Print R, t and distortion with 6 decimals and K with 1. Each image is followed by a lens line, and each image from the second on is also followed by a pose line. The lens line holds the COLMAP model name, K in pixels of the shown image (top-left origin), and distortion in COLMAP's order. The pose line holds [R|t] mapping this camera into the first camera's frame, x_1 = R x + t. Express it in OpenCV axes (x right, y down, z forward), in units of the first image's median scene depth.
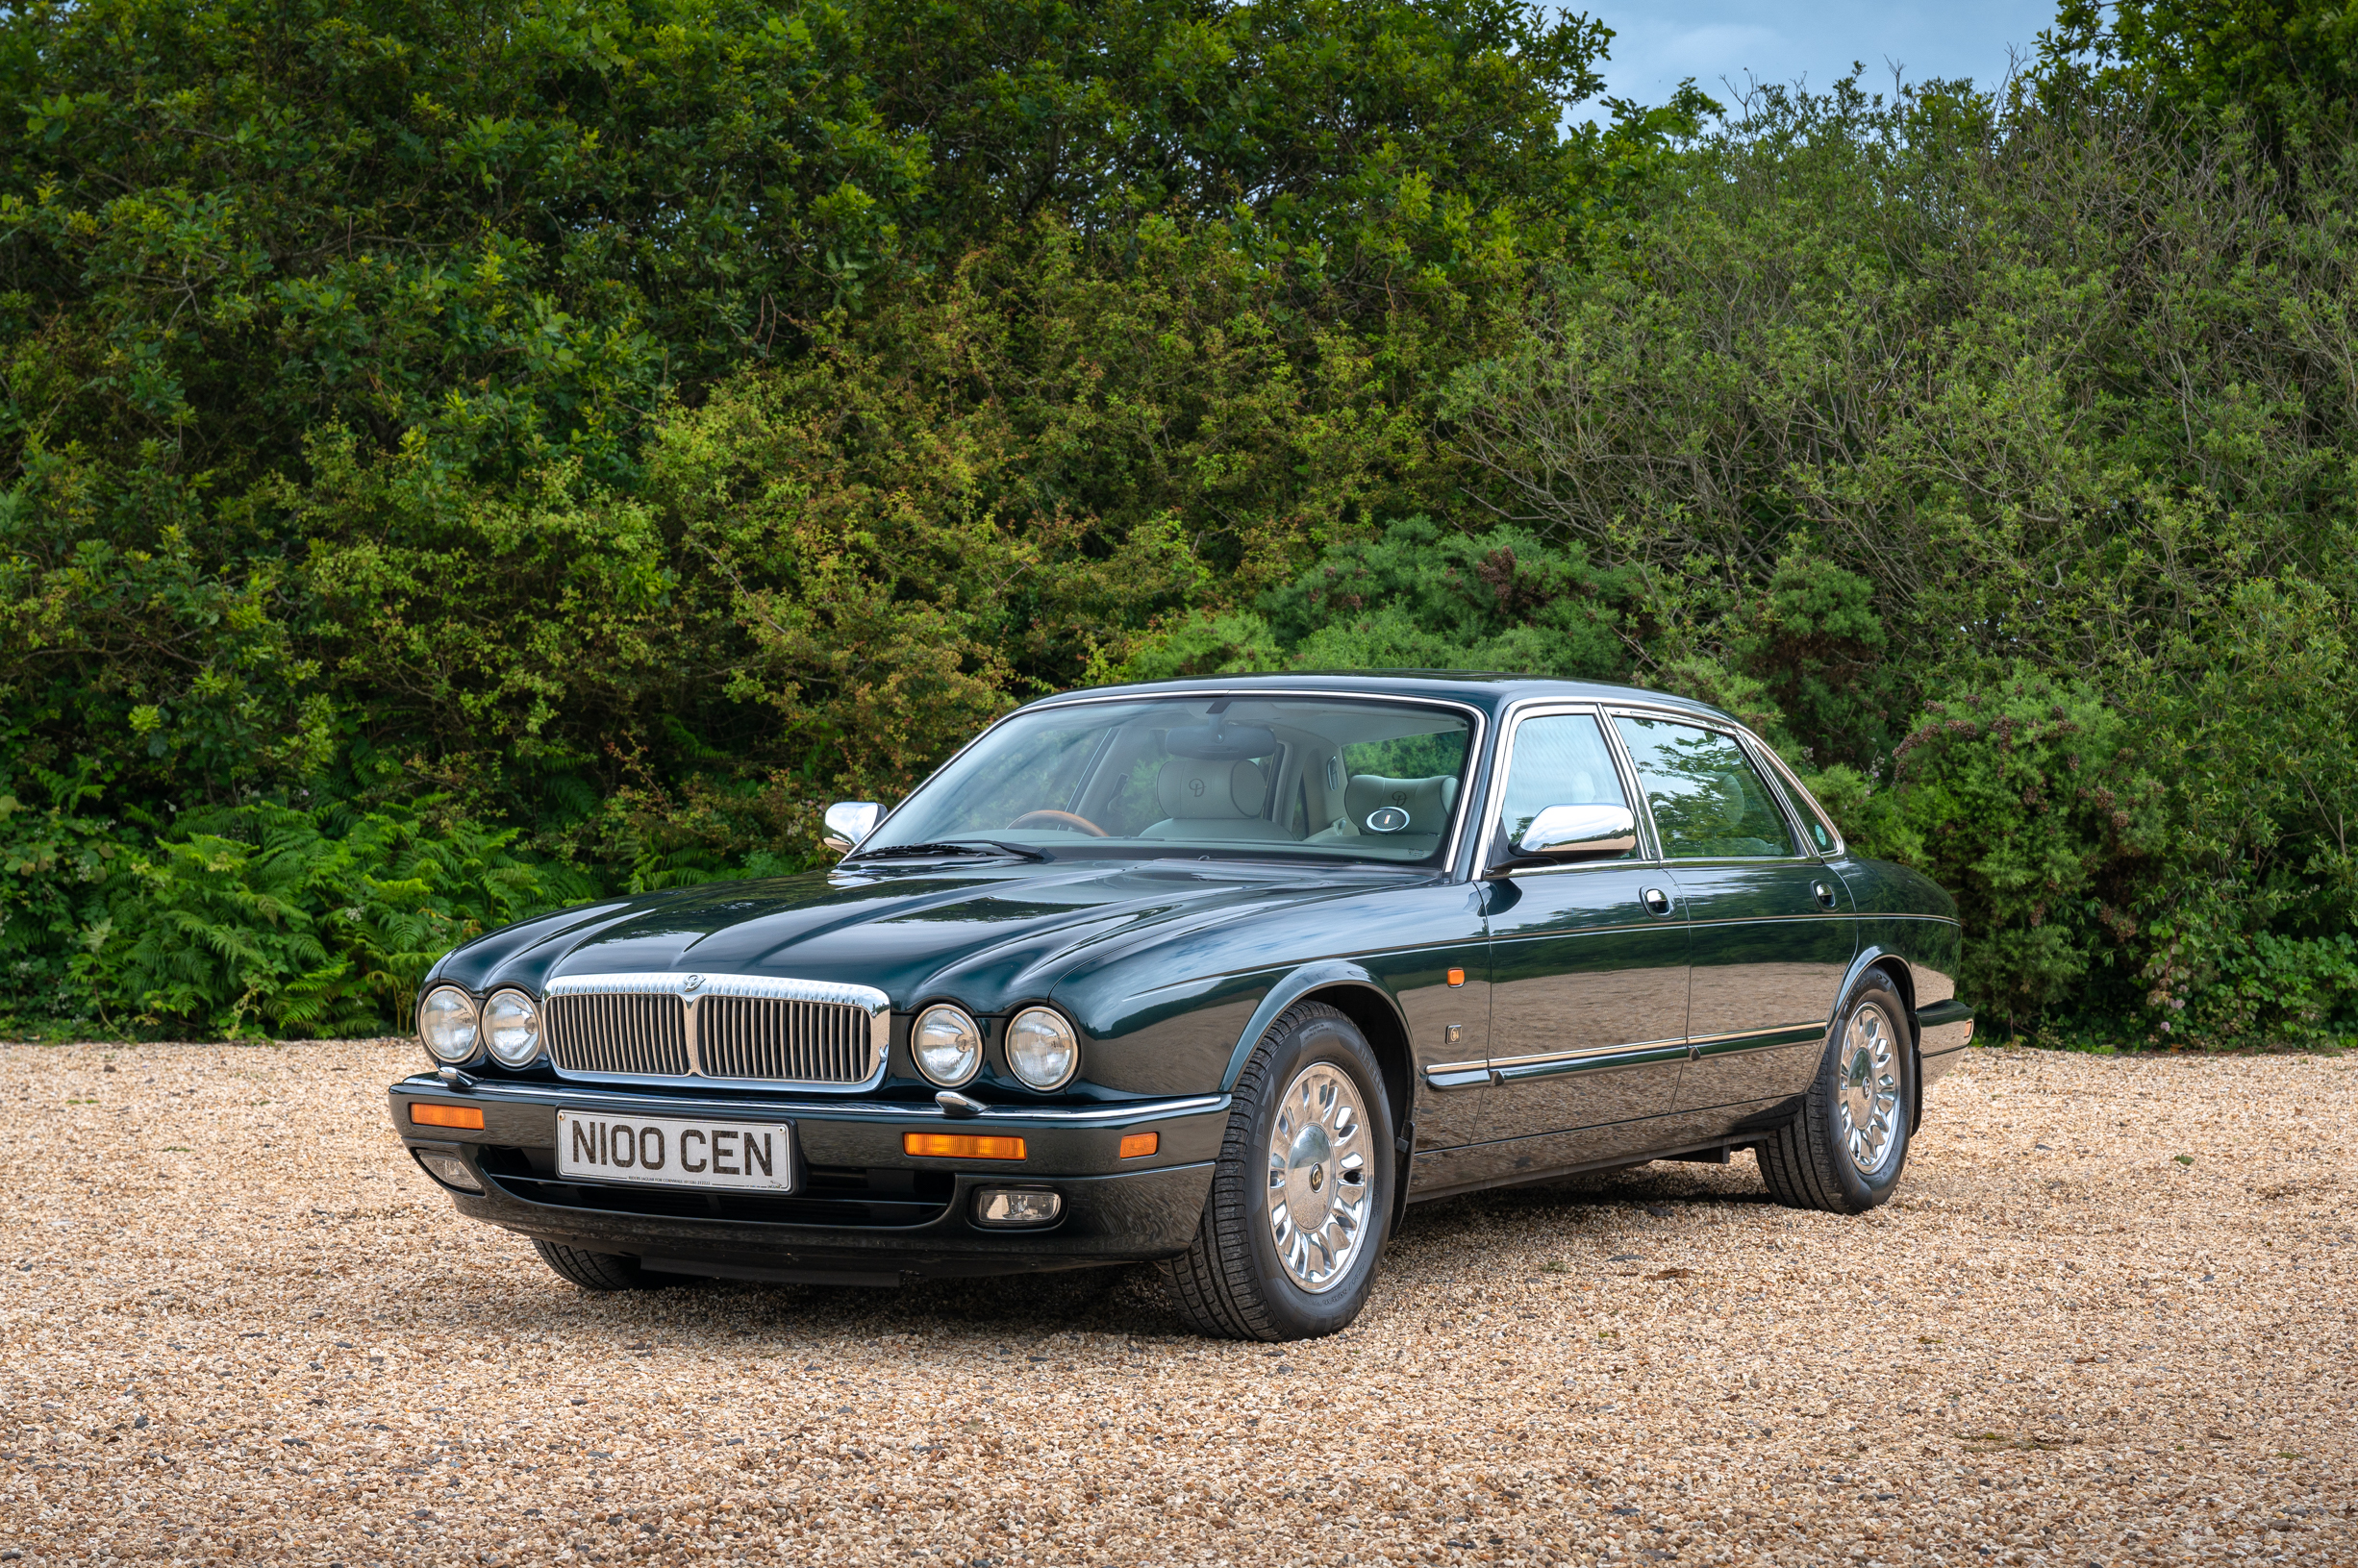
lens RADIAL K [[3930.3, 0, 1178.1], [0, 3930.3, 768.7], [0, 0, 1]] dist [0.008167, 0.000000]
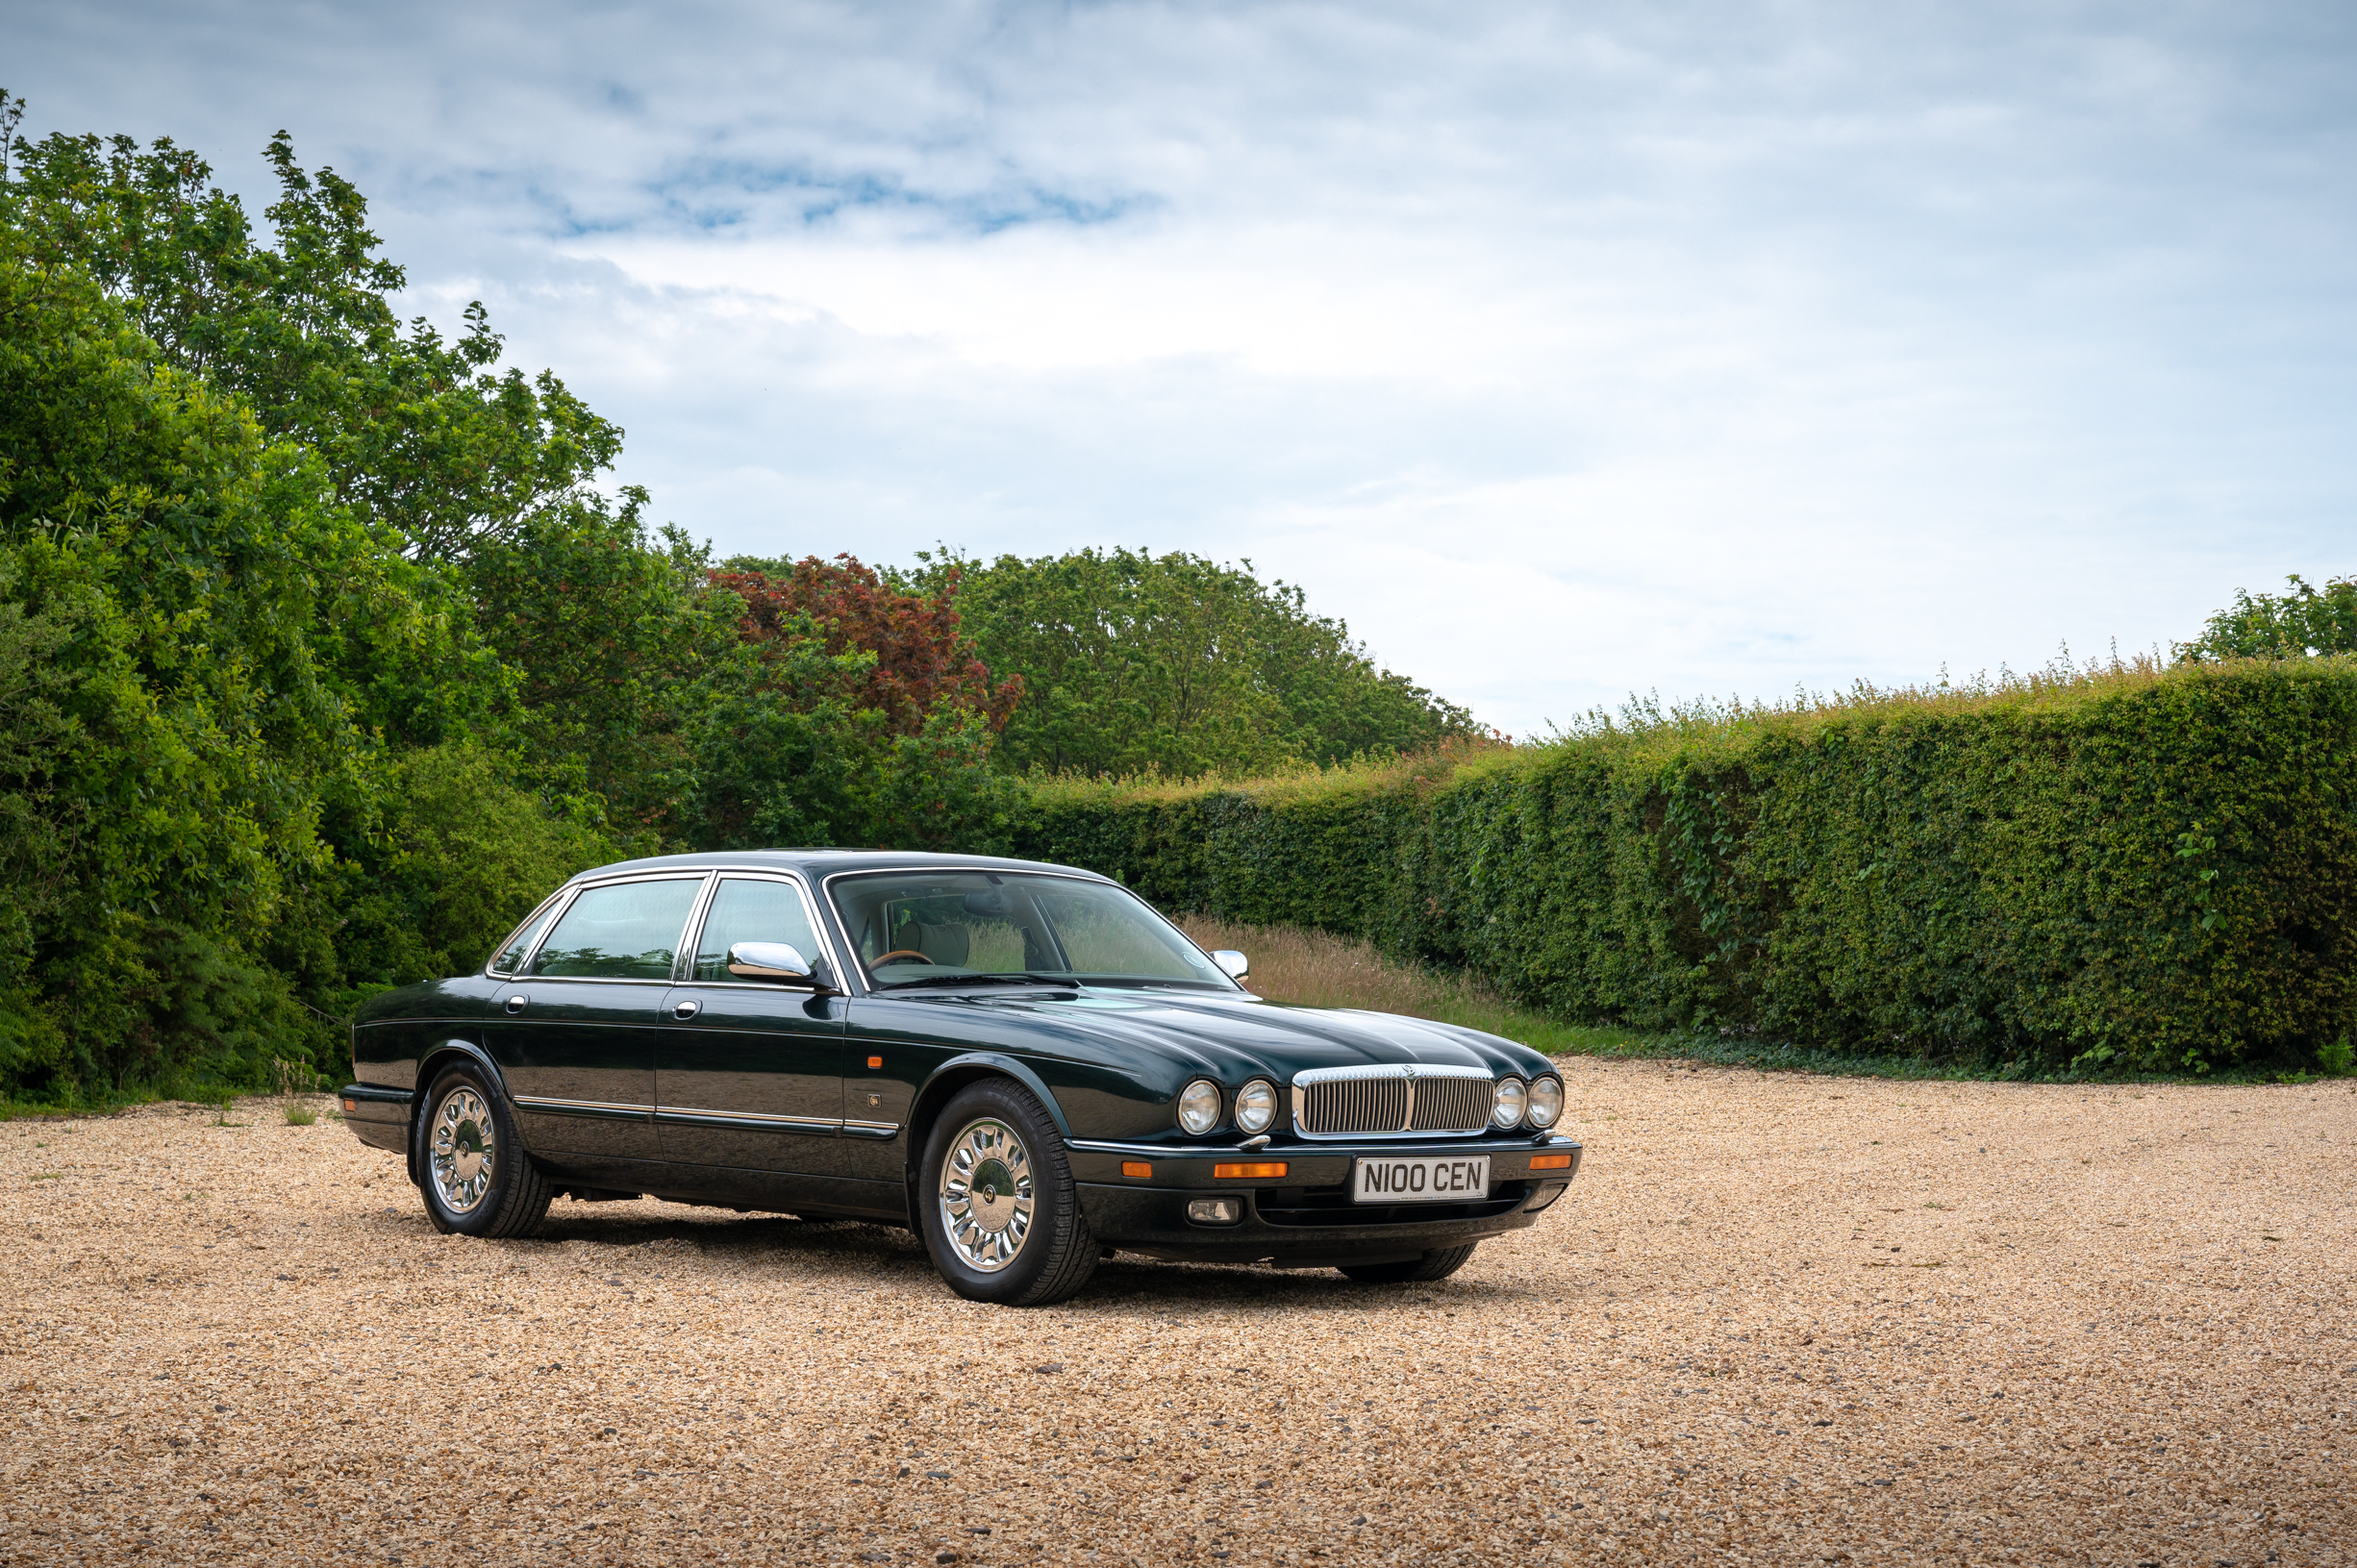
lens RADIAL K [[3753.5, 0, 1187.5], [0, 3753.5, 773.2], [0, 0, 1]] dist [-0.007369, 0.000000]
pose [[0.330135, 0.049947, 0.942612, -1.502037], [-0.025565, 0.998706, -0.043966, 0.004712], [-0.943588, -0.009584, 0.330984, 0.576064]]
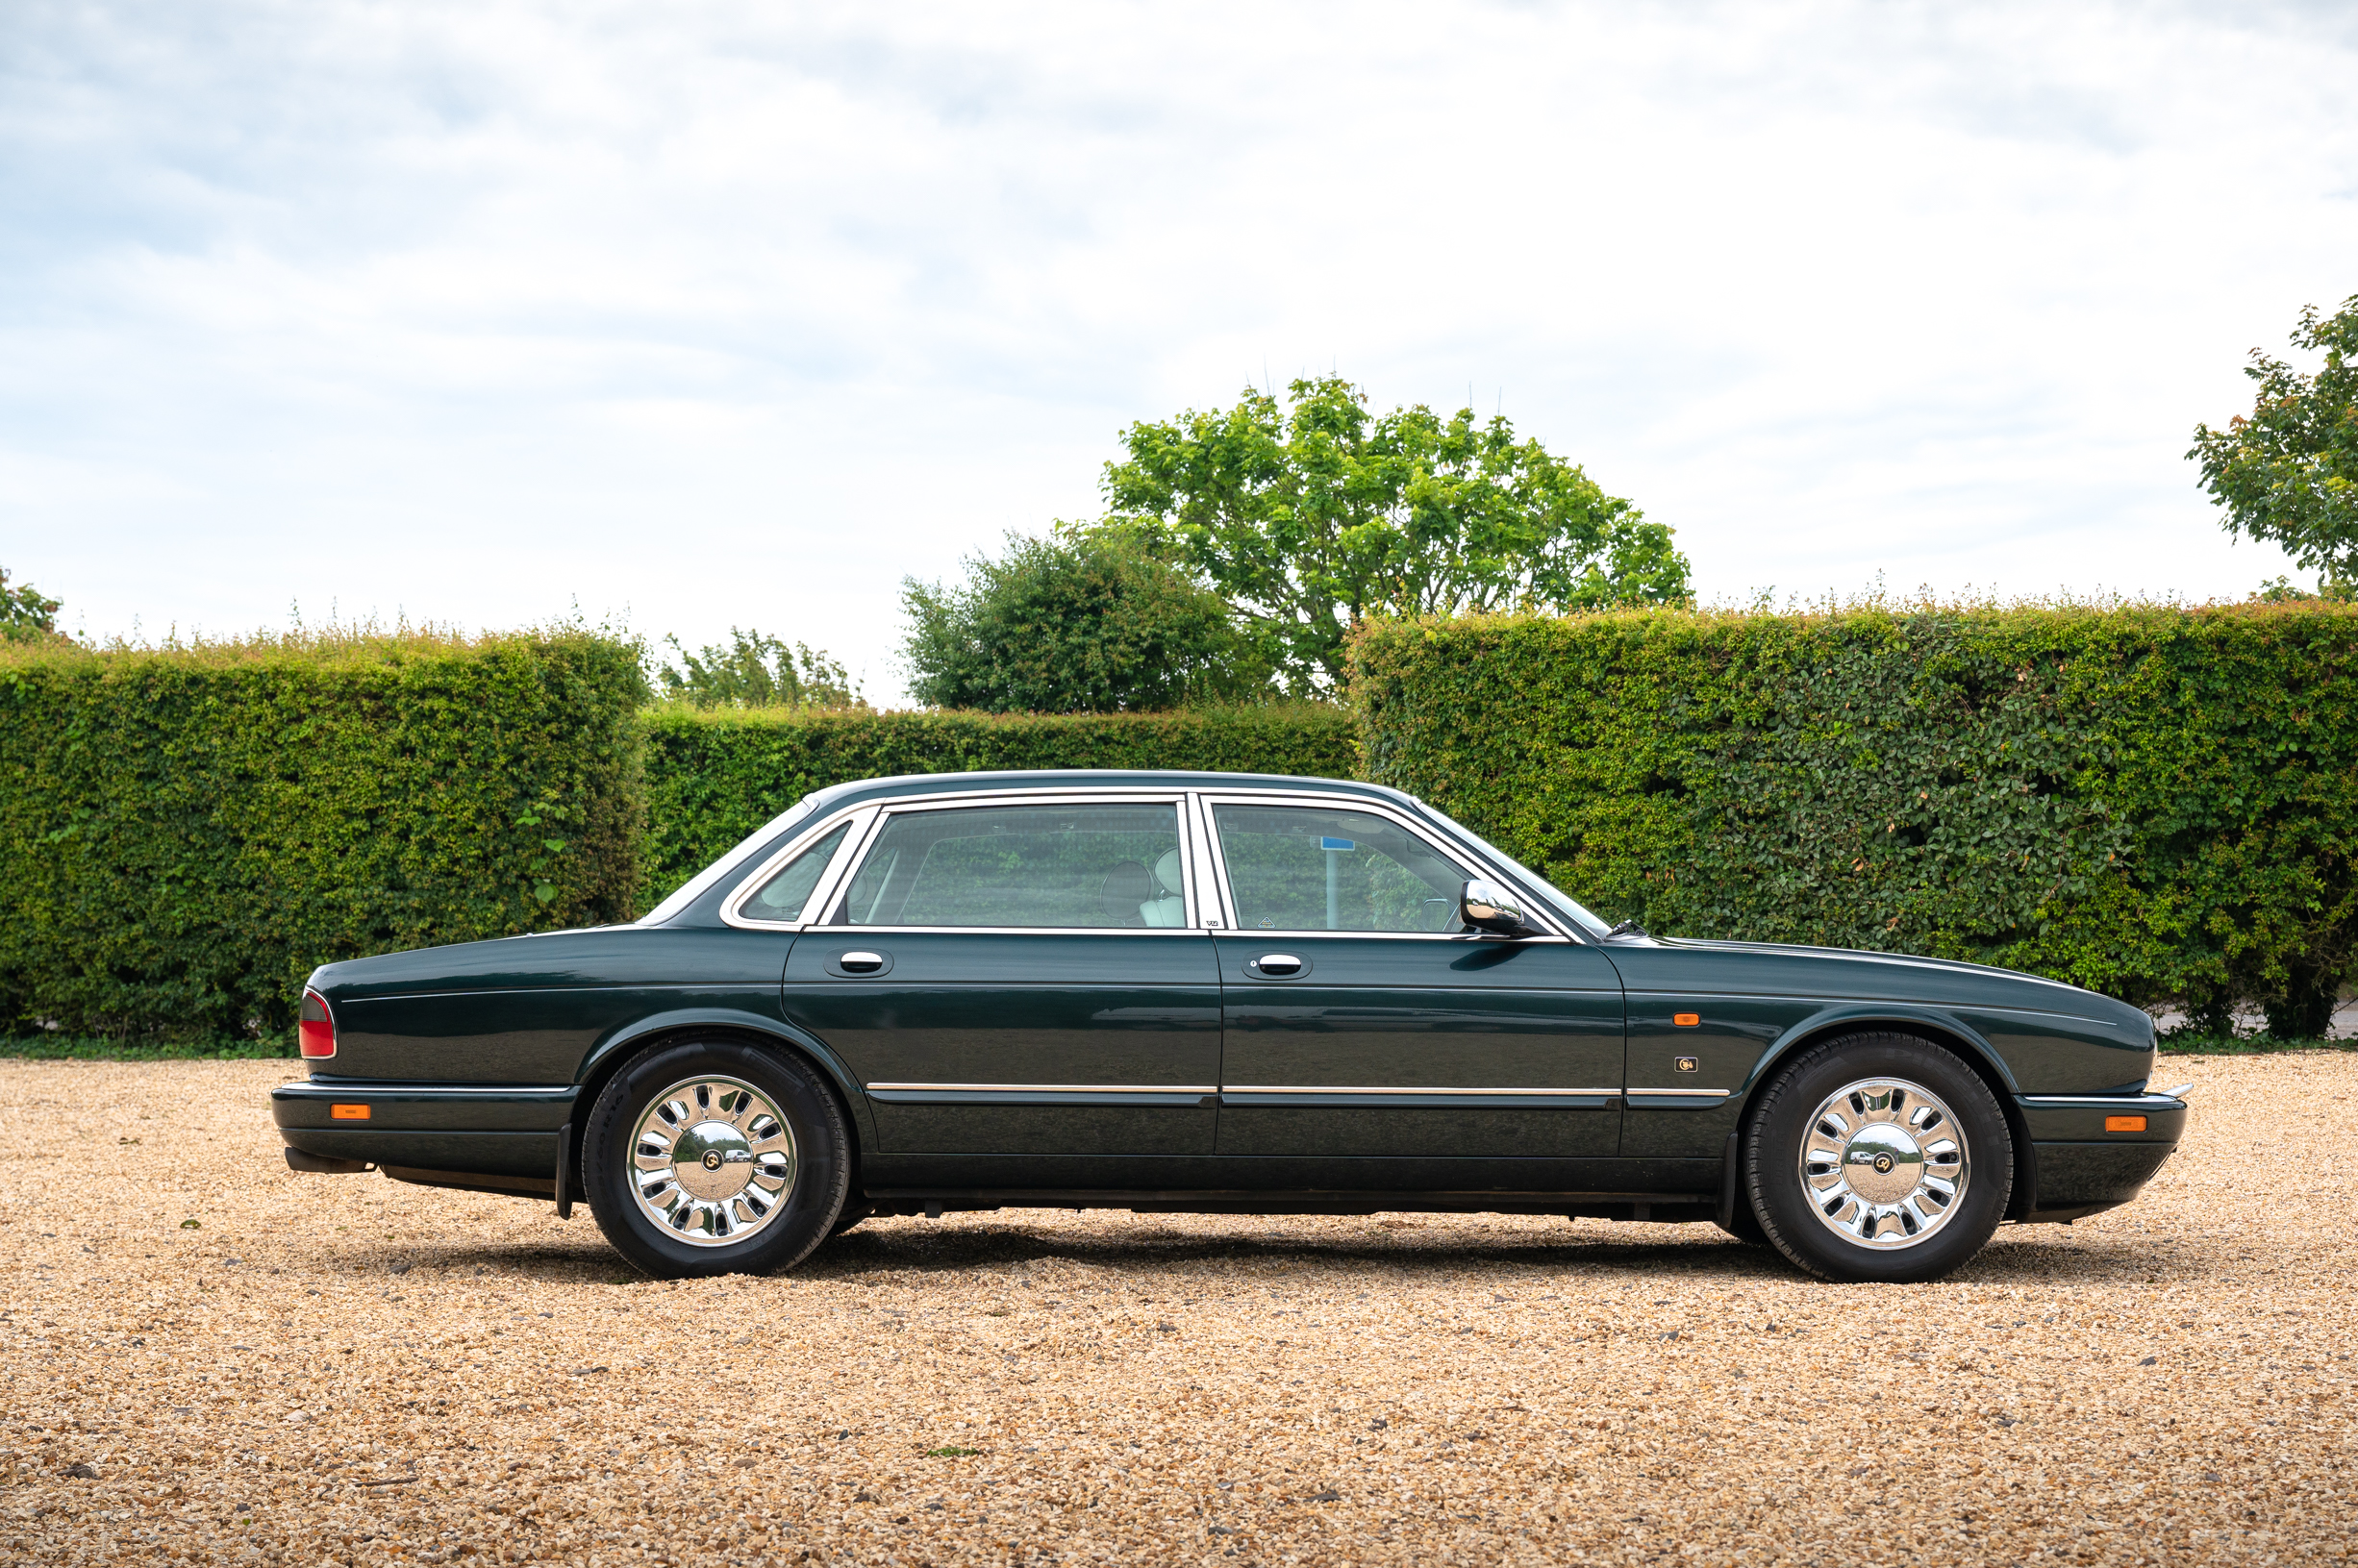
lens RADIAL K [[3652.8, 0, 1235.1], [0, 3652.8, 718.8], [0, 0, 1]] dist [-0.016917, 0.000000]
pose [[-0.502227, 0.057015, 0.862854, -1.139311], [-0.018868, 0.996864, -0.076852, 0.053306], [-0.864530, -0.054877, -0.499576, 1.965889]]
